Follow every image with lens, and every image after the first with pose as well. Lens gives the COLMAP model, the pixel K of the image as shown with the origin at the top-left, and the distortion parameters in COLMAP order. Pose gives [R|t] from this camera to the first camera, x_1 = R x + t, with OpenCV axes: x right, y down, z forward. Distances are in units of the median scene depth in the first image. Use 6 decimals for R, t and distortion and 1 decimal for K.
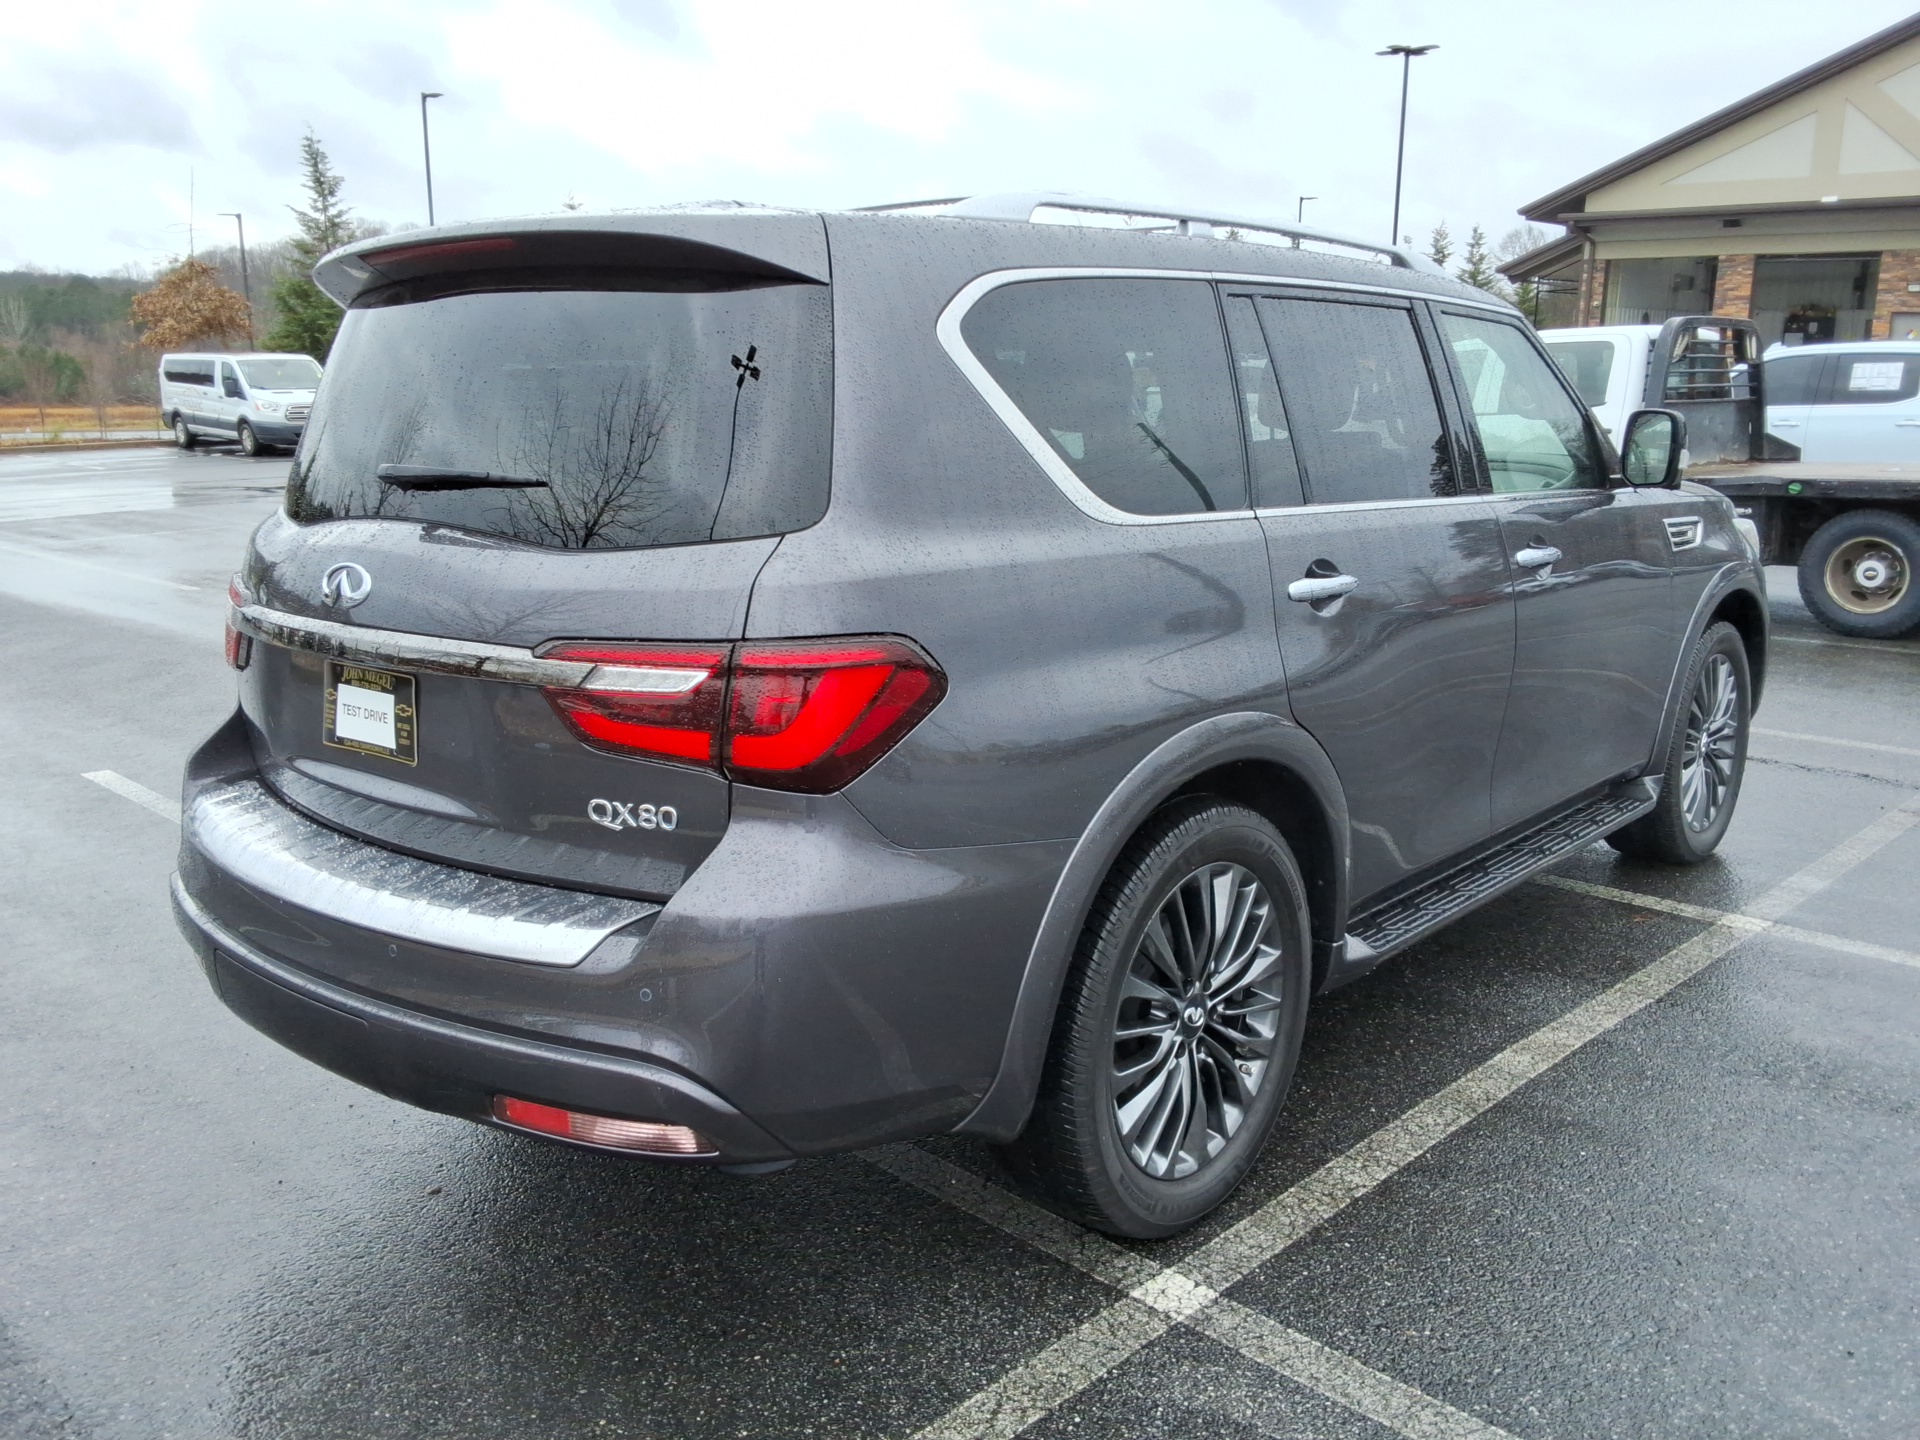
lens RADIAL K [[1530.7, 0, 973.6], [0, 1530.7, 698.3], [0, 0, 1]] dist [0.133669, -0.214502]
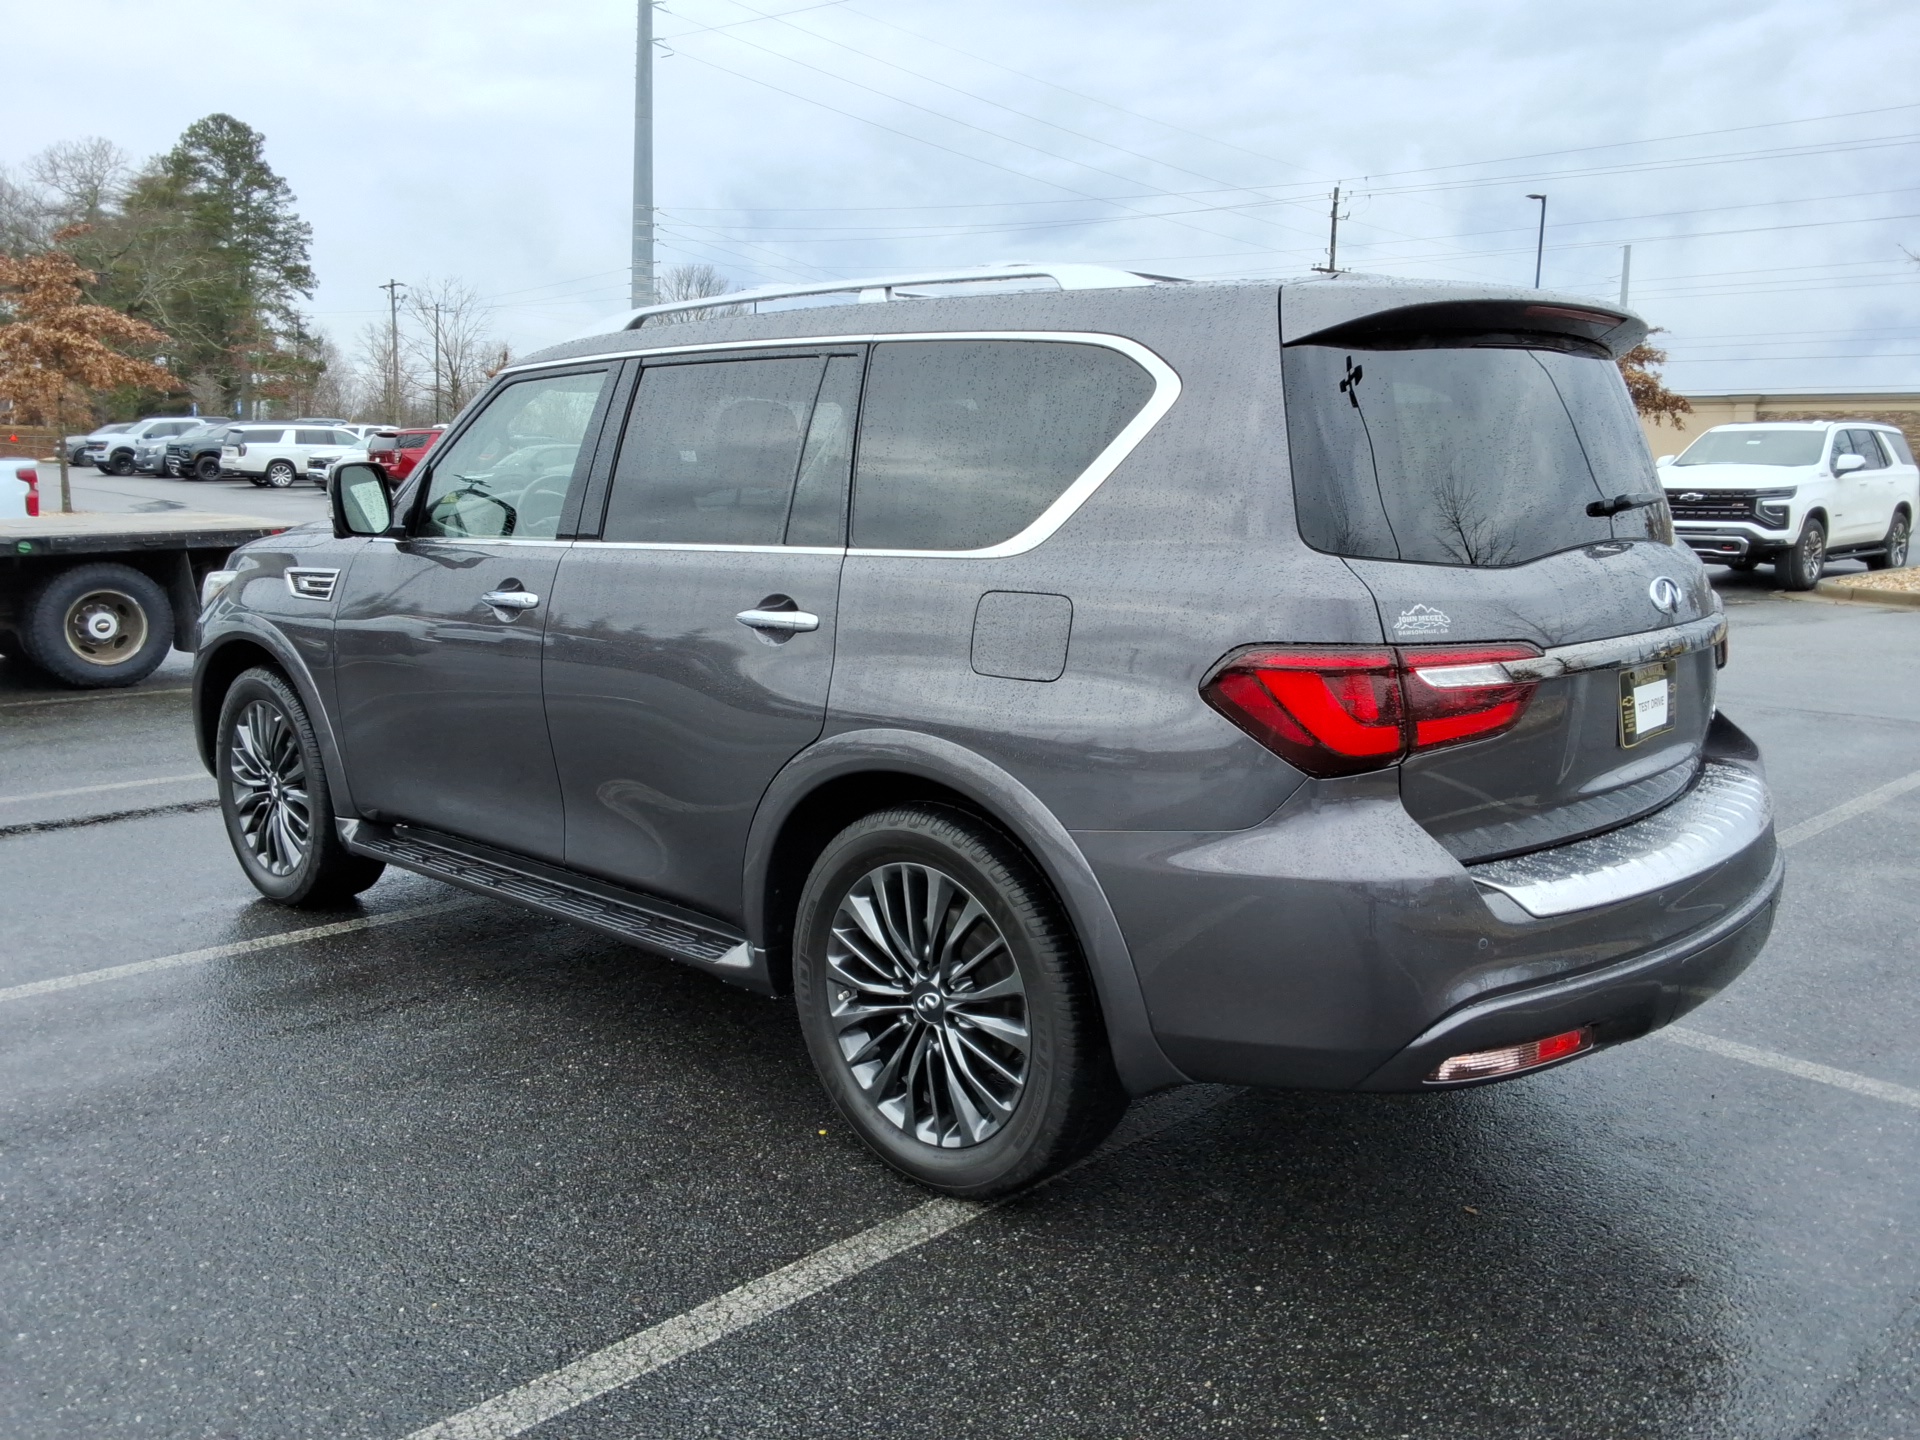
lens RADIAL K [[1539.5, 0, 975.6], [0, 1539.5, 700.8], [0, 0, 1]] dist [0.131926, -0.206678]
pose [[0.022612, -0.146352, 0.988974, -1.443878], [0.185108, 0.972736, 0.139717, -0.232205], [-0.982458, 0.179907, 0.049087, 1.323227]]
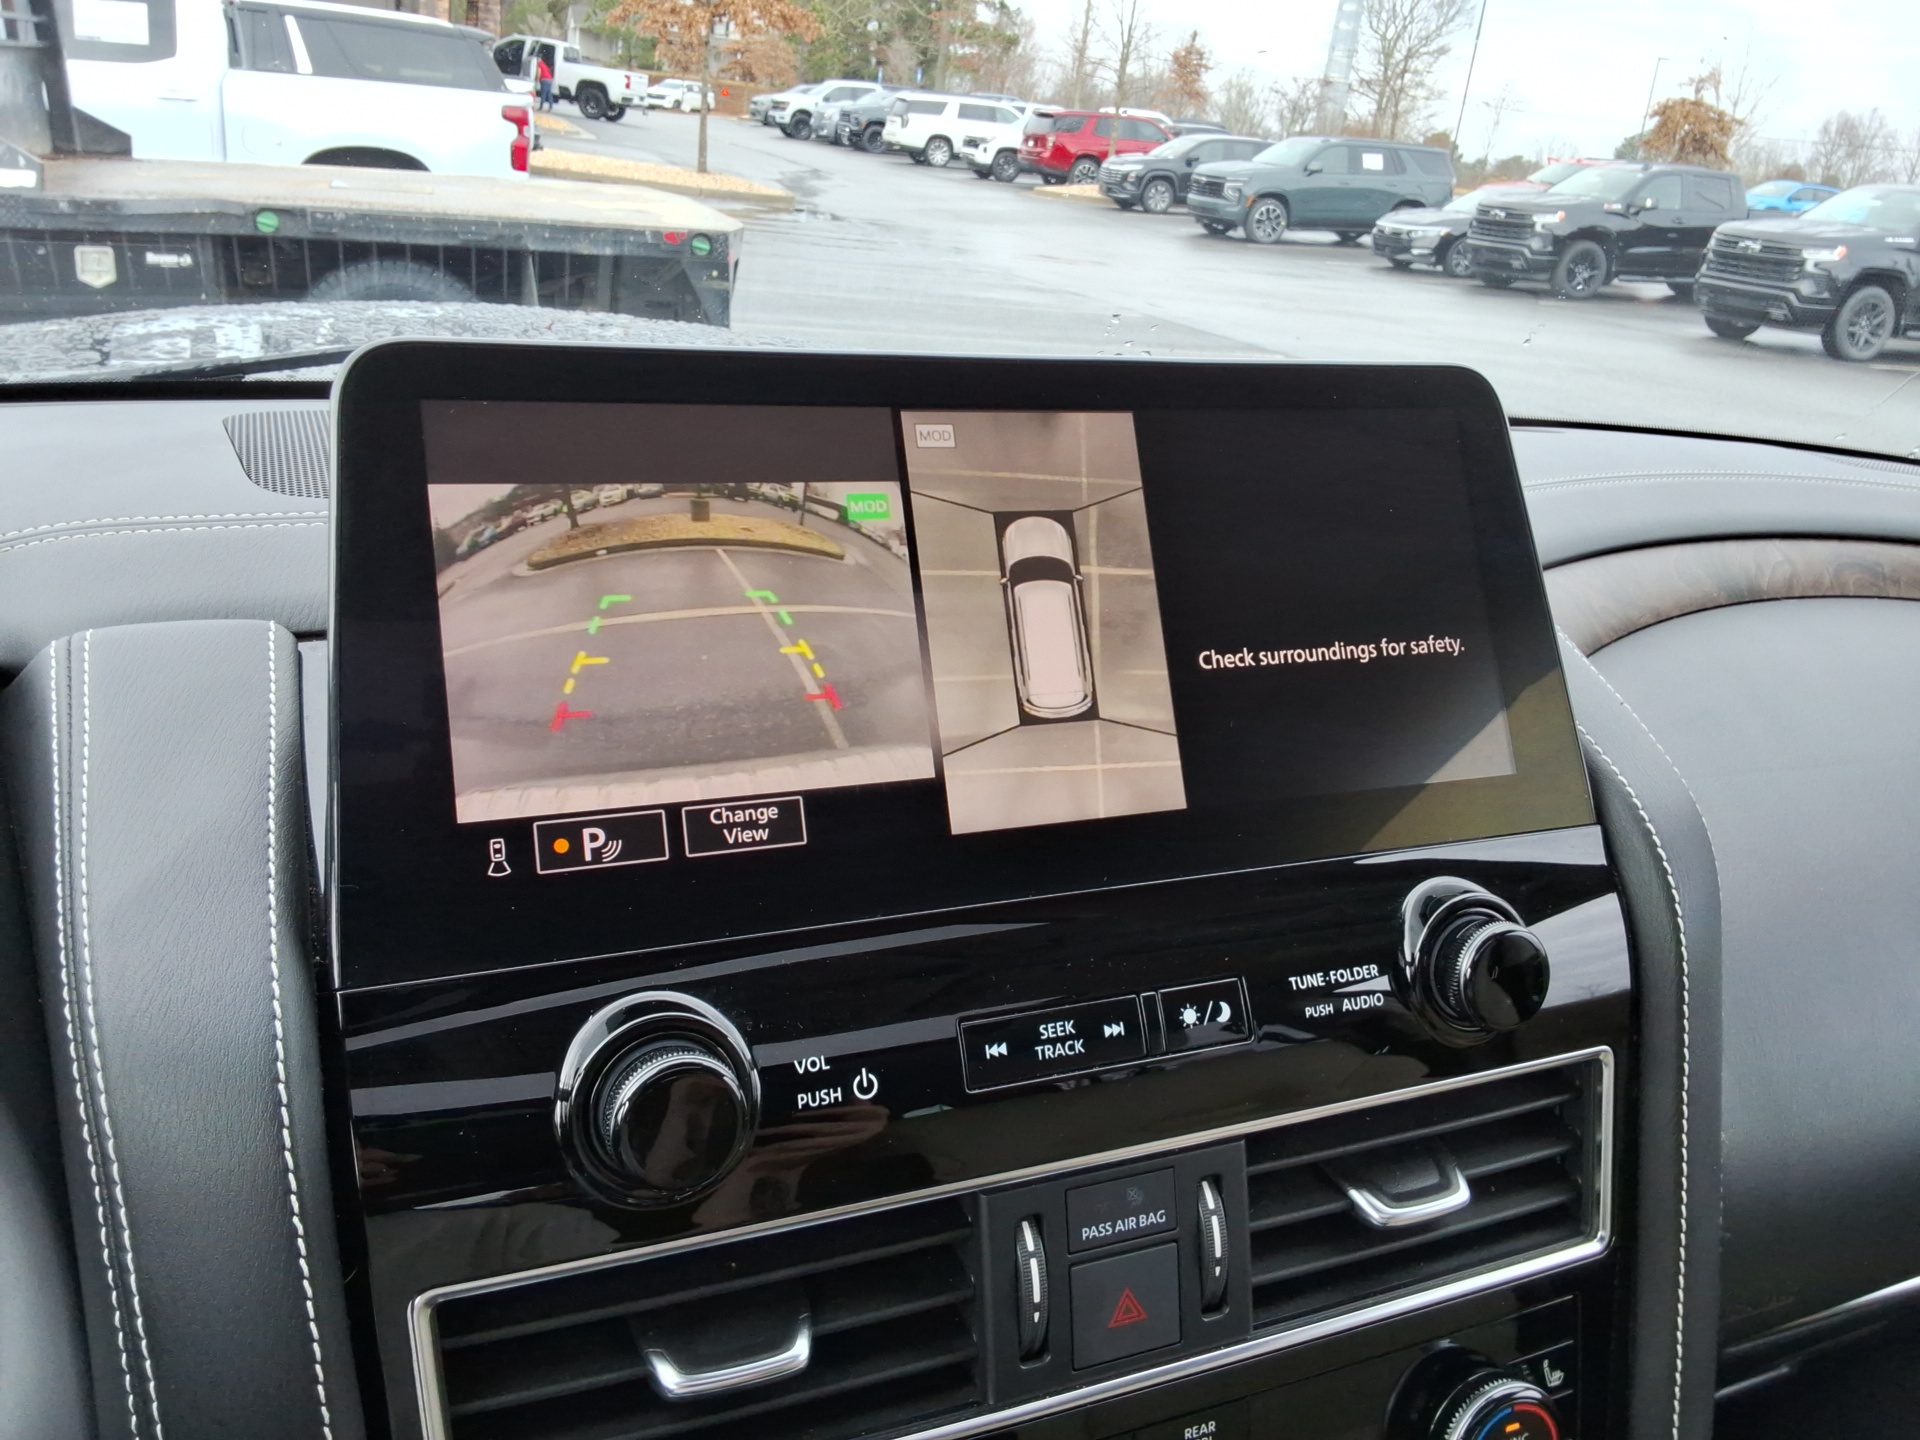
lens RADIAL K [[1550.2, 0, 974.2], [0, 1550.2, 693.2], [0, 0, 1]] dist [0.123855, -0.215027]
pose [[0.422331, -0.262030, 0.867743, 0.282617], [0.080412, 0.964362, 0.252070, -0.310214], [-0.902868, -0.036680, 0.428350, 1.702104]]
